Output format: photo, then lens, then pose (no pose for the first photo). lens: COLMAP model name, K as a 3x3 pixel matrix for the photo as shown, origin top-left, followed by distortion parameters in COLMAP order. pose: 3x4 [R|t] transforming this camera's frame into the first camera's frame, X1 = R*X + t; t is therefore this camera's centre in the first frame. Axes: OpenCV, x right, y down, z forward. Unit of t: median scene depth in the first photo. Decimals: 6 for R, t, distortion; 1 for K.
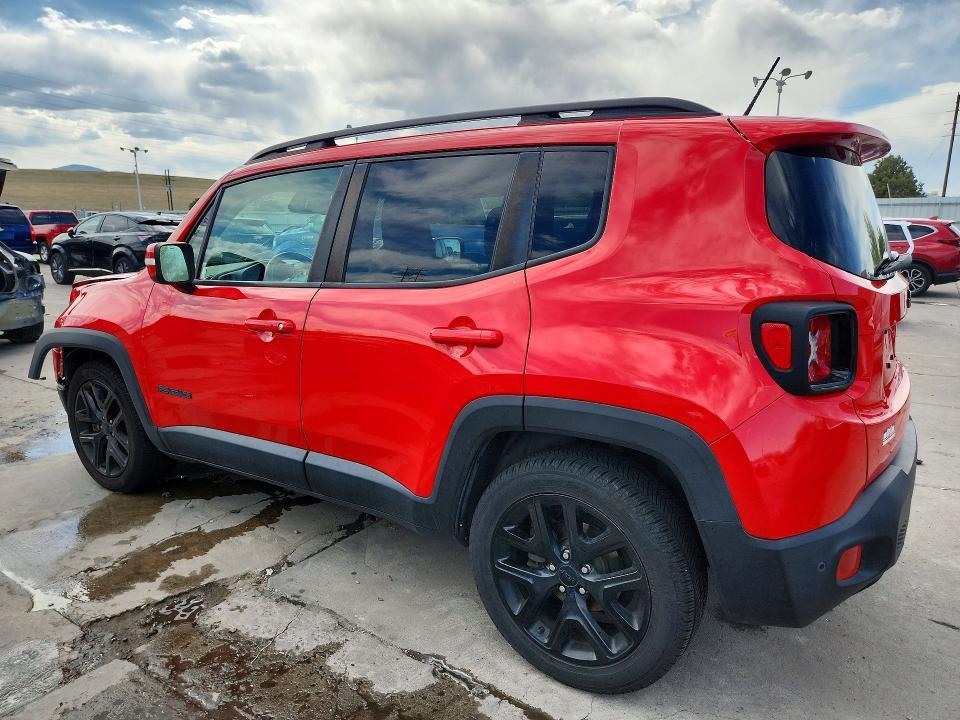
lens RADIAL K [[723.2, 0, 474.2], [0, 723.2, 360.1], [0, 0, 1]] dist [0.004019, -0.011946]
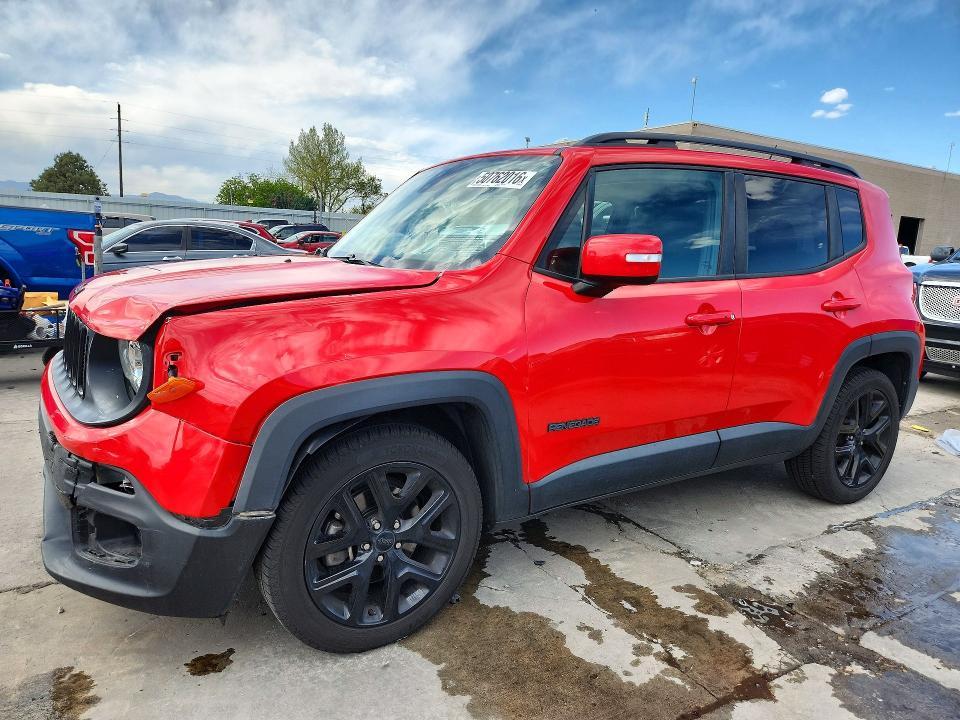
lens RADIAL K [[723.2, 0, 475.6], [0, 723.2, 357.1], [0, 0, 1]] dist [0.004019, -0.011946]
pose [[0.339418, -0.134295, 0.931000, -1.312397], [0.133377, 0.986627, 0.093694, -0.129862], [-0.931132, 0.092372, 0.352790, 0.916726]]
